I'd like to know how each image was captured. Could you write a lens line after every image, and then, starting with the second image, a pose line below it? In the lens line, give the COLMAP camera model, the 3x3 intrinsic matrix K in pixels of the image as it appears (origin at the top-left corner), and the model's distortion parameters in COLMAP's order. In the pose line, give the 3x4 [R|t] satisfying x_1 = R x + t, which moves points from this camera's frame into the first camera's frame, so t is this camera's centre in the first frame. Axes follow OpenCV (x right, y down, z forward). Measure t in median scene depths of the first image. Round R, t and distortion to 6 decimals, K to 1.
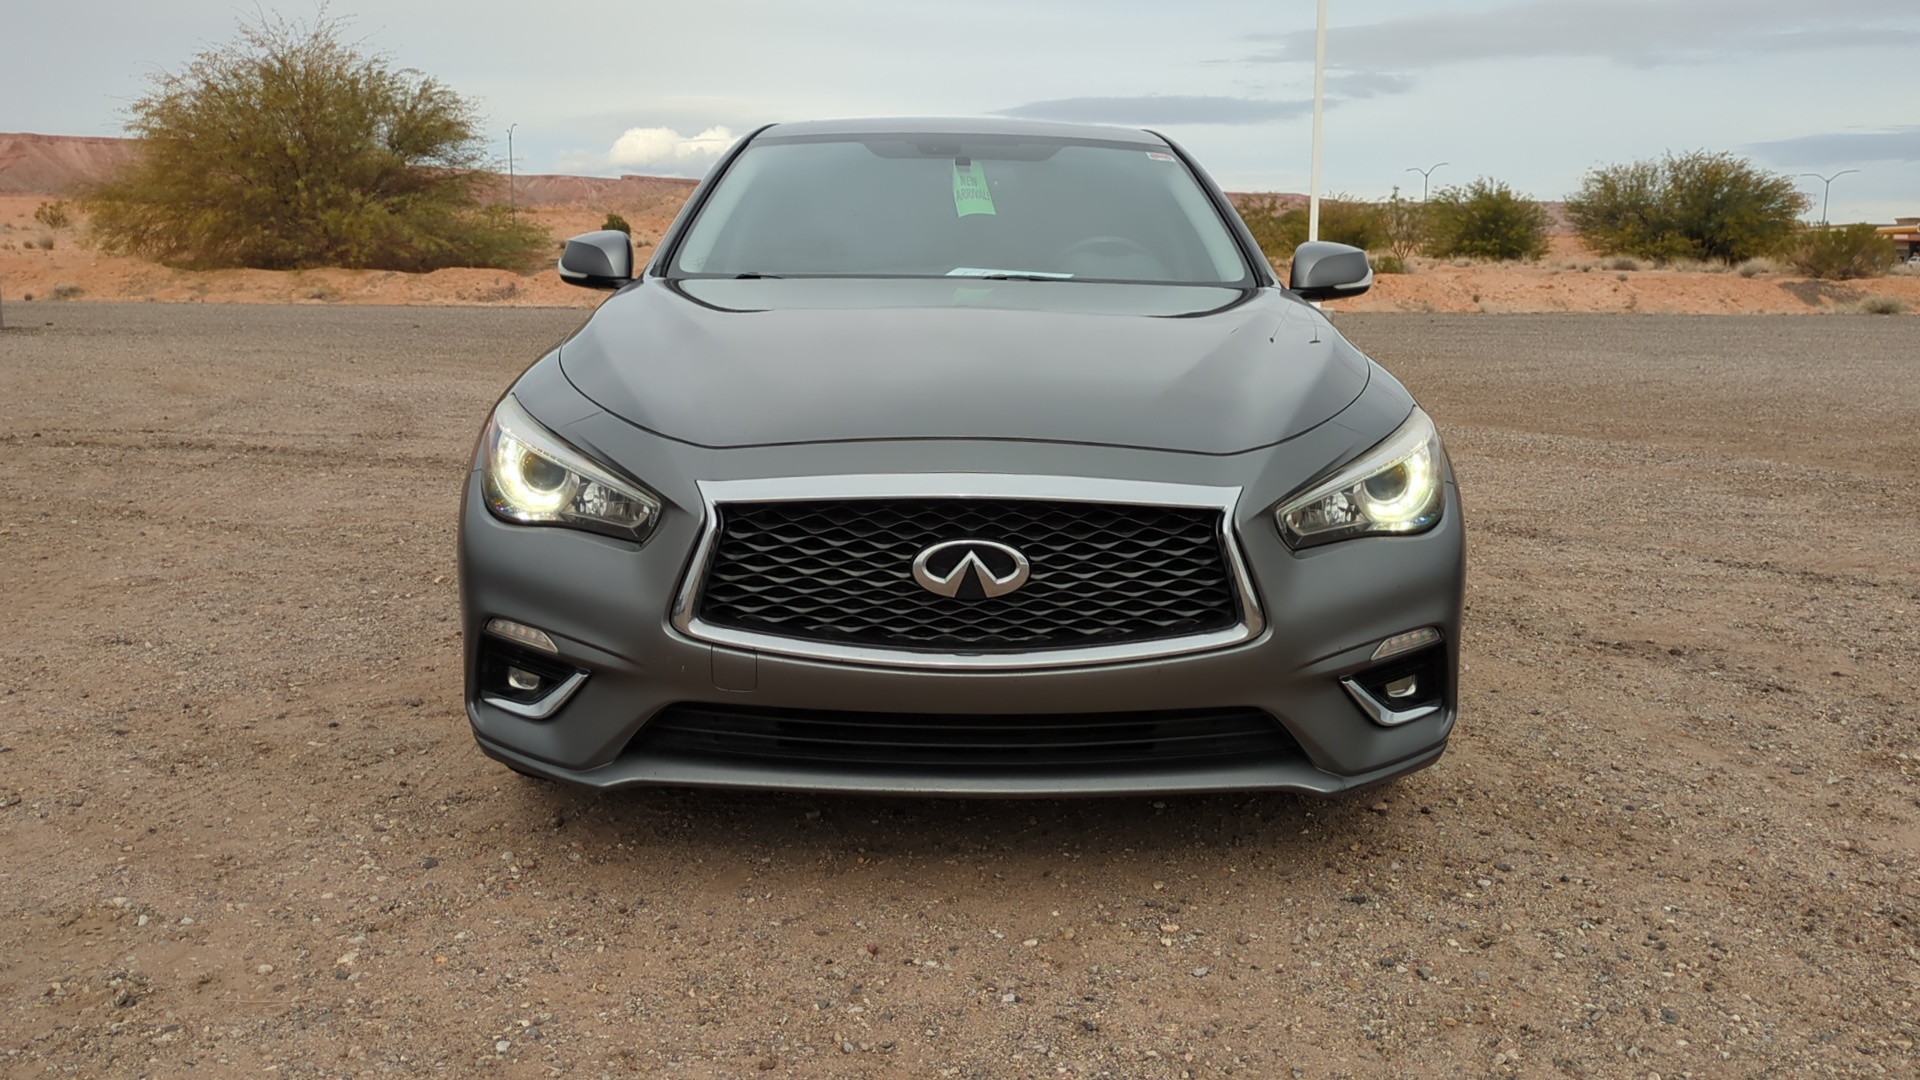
lens RADIAL K [[1666.6, 0, 962.5], [0, 1666.6, 529.6], [0, 0, 1]] dist [0.062993, -0.060134]
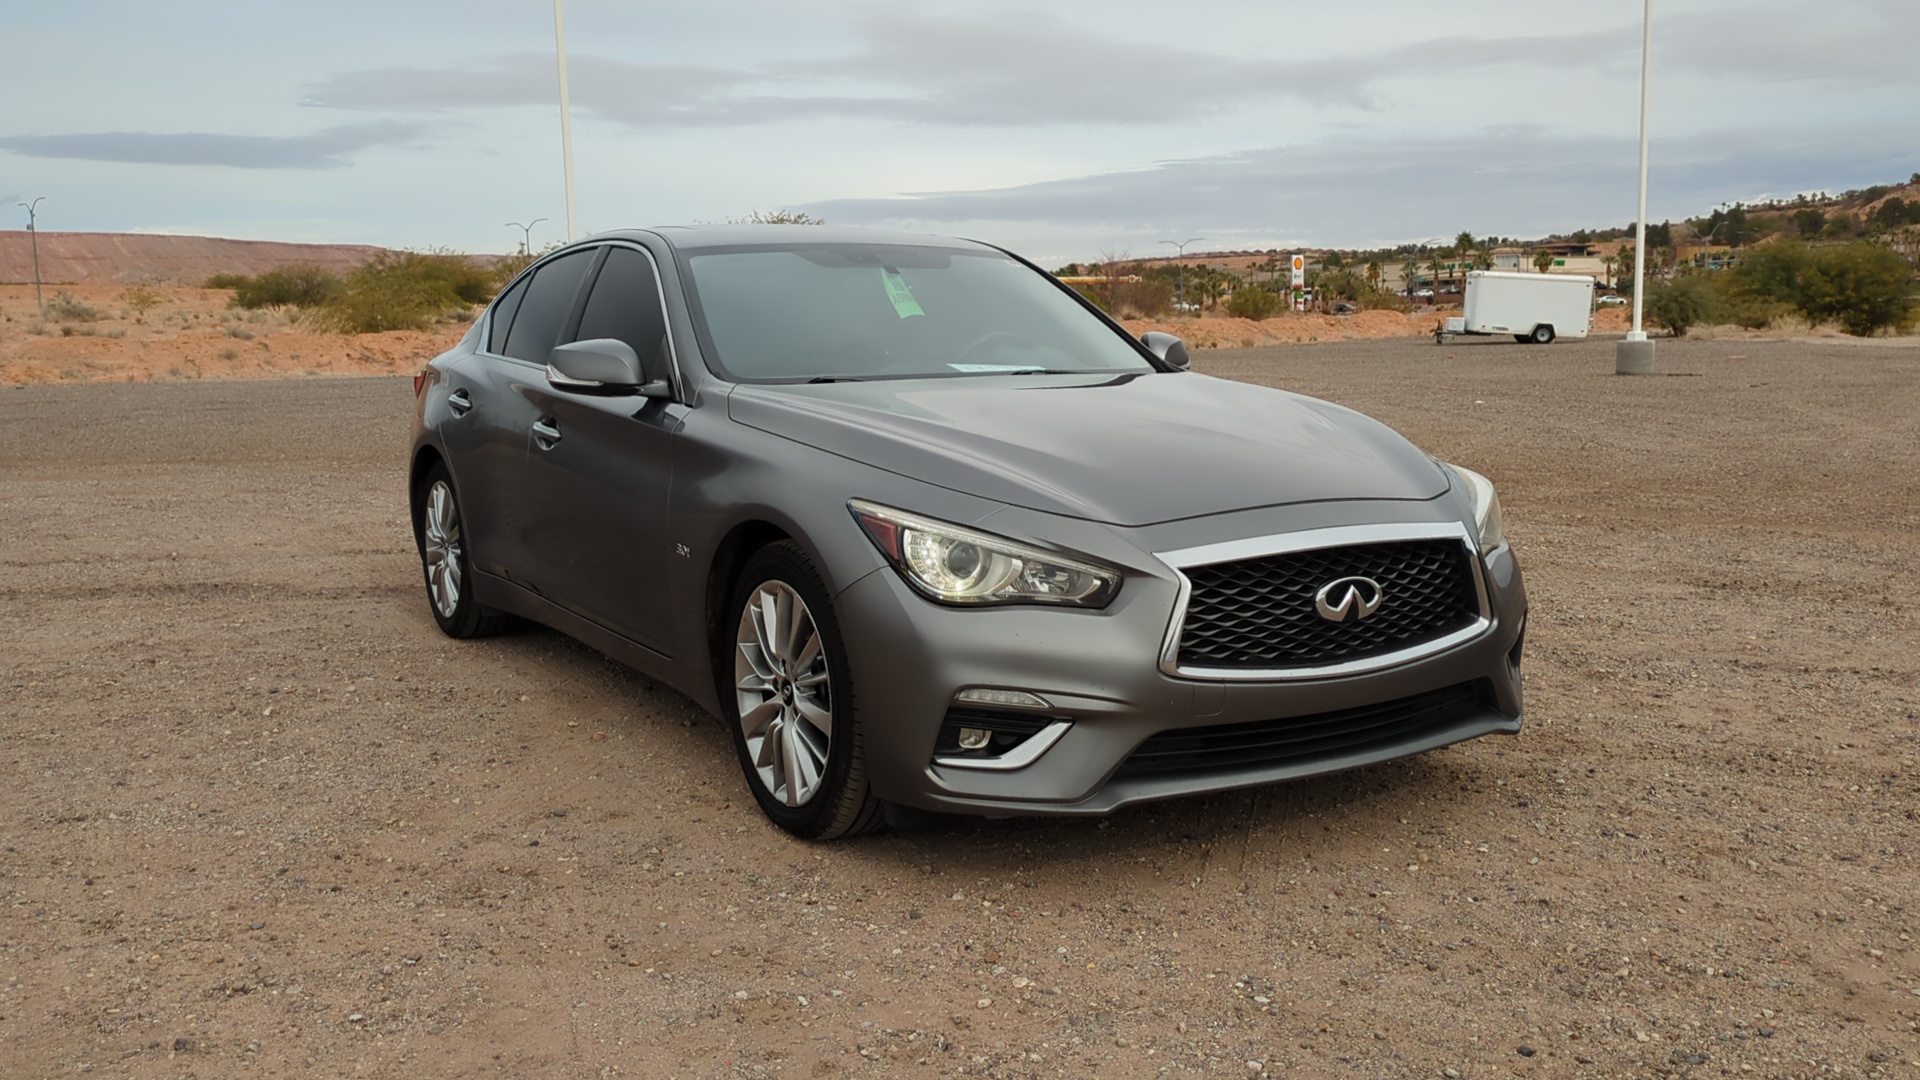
lens RADIAL K [[1666.6, 0, 968.4], [0, 1666.6, 540.3], [0, 0, 1]] dist [0.062993, -0.060134]
pose [[0.868357, -0.089769, 0.487748, -0.898328], [0.101898, 0.994793, 0.001675, -0.055646], [-0.485359, 0.048246, 0.872983, -0.024776]]
